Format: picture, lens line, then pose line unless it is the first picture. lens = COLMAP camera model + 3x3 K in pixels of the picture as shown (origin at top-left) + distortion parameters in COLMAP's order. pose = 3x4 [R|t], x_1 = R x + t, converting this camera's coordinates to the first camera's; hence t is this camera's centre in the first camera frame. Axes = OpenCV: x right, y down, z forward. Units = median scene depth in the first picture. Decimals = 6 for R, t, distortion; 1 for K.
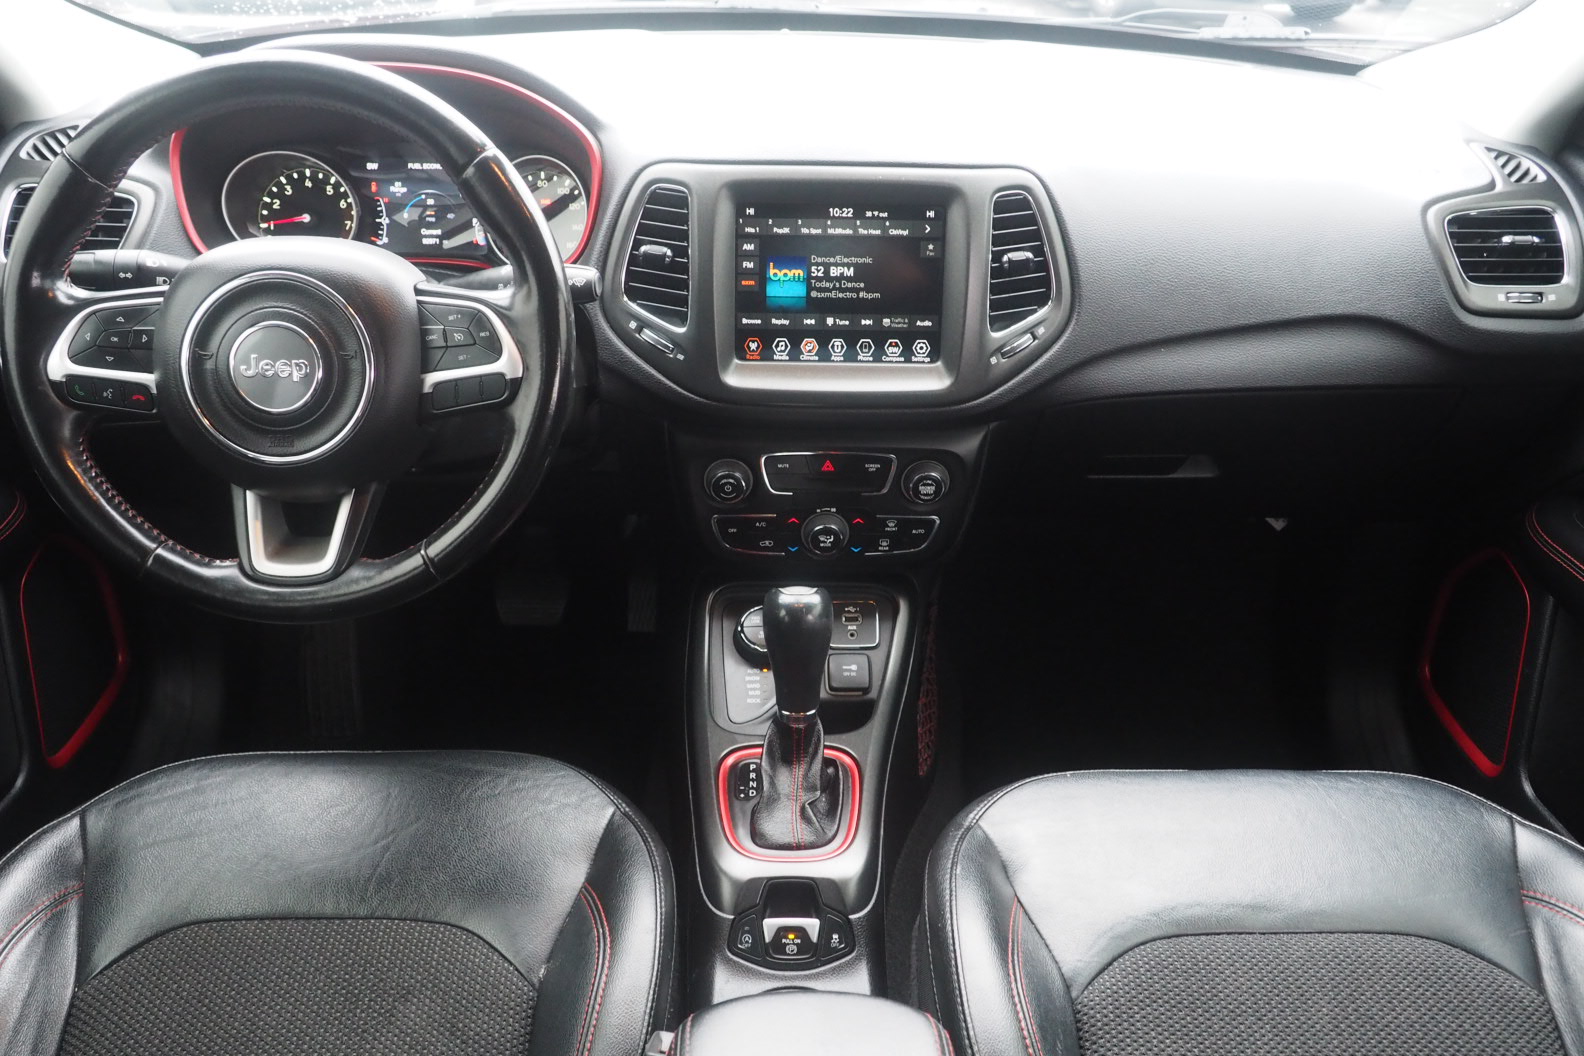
lens RADIAL K [[1084.9, 0, 793.9], [0, 1084.9, 525.5], [0, 0, 1]] dist [0.002505, 0.000316]
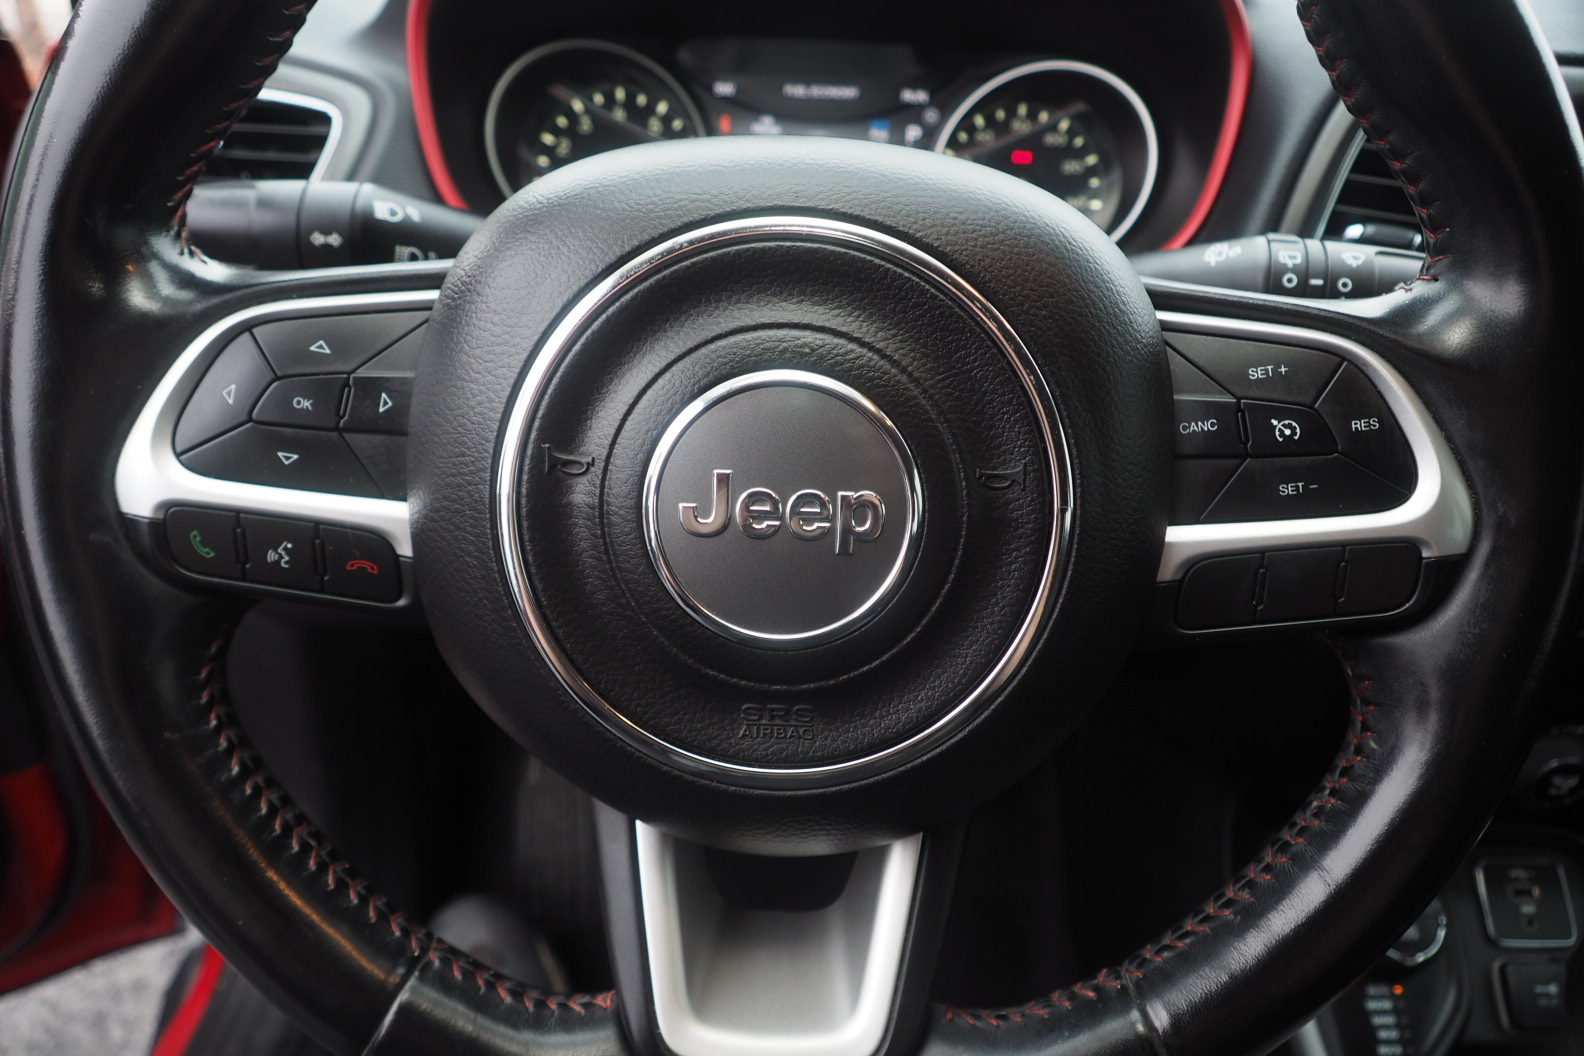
lens RADIAL K [[879.8, 0, 789.6], [0, 879.8, 515.5], [0, 0, 1]] dist [-0.026081, -0.001314]
pose [[0.999231, 0.036001, -0.015522, -0.384485], [-0.035911, 0.999337, 0.006001, -0.118580], [0.015728, -0.005439, 0.999862, 0.598765]]
